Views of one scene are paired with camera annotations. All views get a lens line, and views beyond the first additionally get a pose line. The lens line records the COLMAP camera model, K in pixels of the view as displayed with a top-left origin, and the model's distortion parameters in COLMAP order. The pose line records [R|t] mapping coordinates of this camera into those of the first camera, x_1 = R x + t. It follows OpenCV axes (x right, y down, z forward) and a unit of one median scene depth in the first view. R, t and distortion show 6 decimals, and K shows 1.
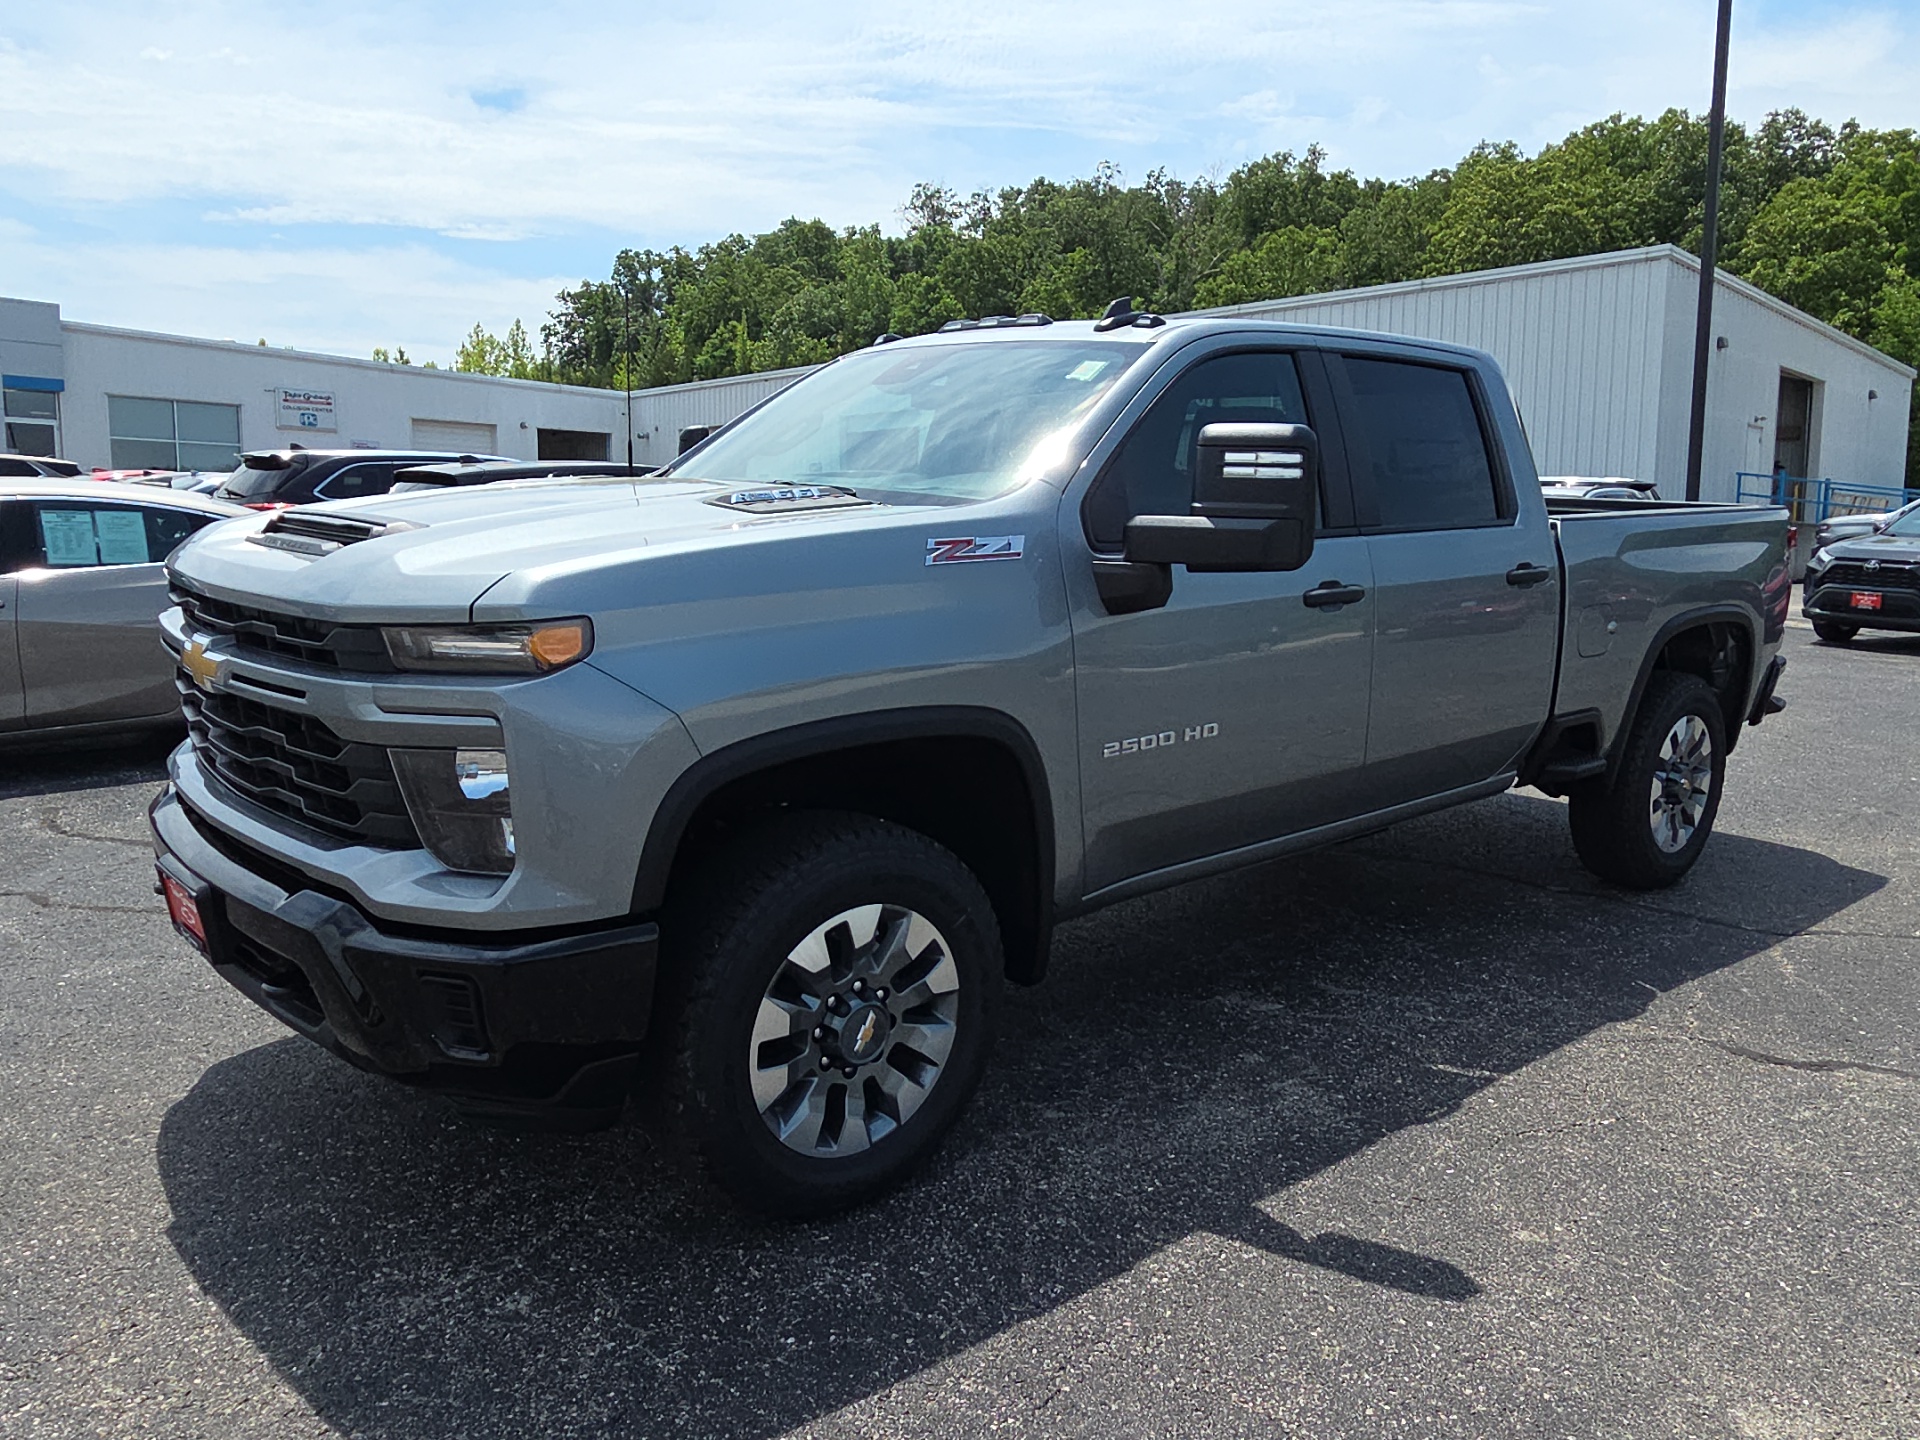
lens RADIAL K [[1451.3, 0, 955.2], [0, 1451.3, 718.0], [0, 0, 1]] dist [0.000787, 0.012719]
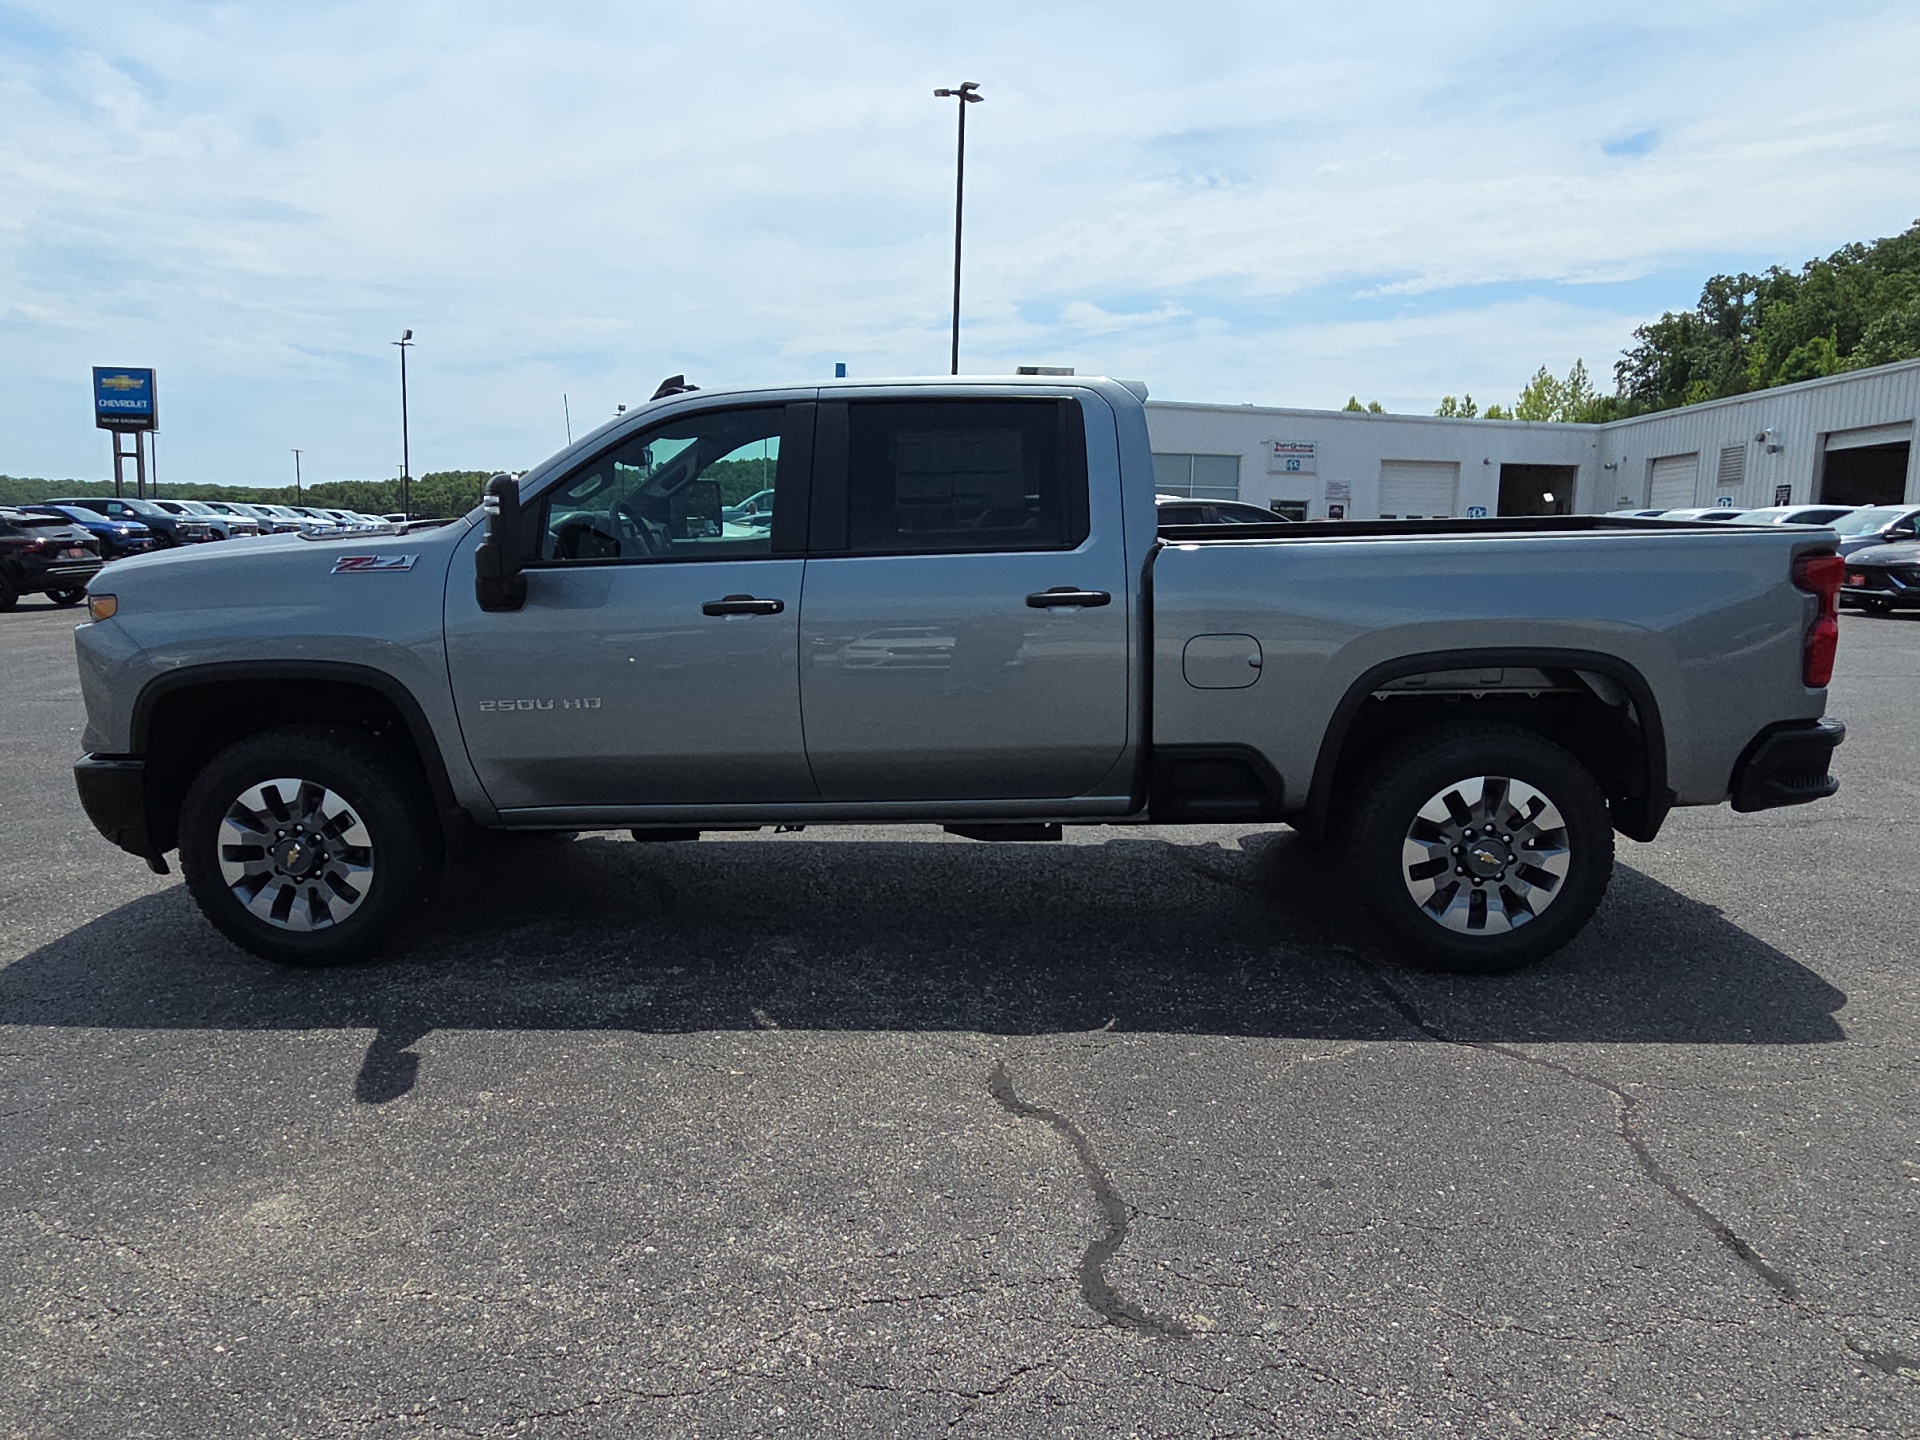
lens RADIAL K [[1295.7, 0, 957.3], [0, 1295.7, 734.9], [0, 0, 1]] dist [0.008387, 0.000781]
pose [[0.730297, 0.100892, -0.675639, 0.101305], [-0.096450, 0.994354, 0.044233, -0.003960], [0.676287, 0.032863, 0.735905, 0.029212]]
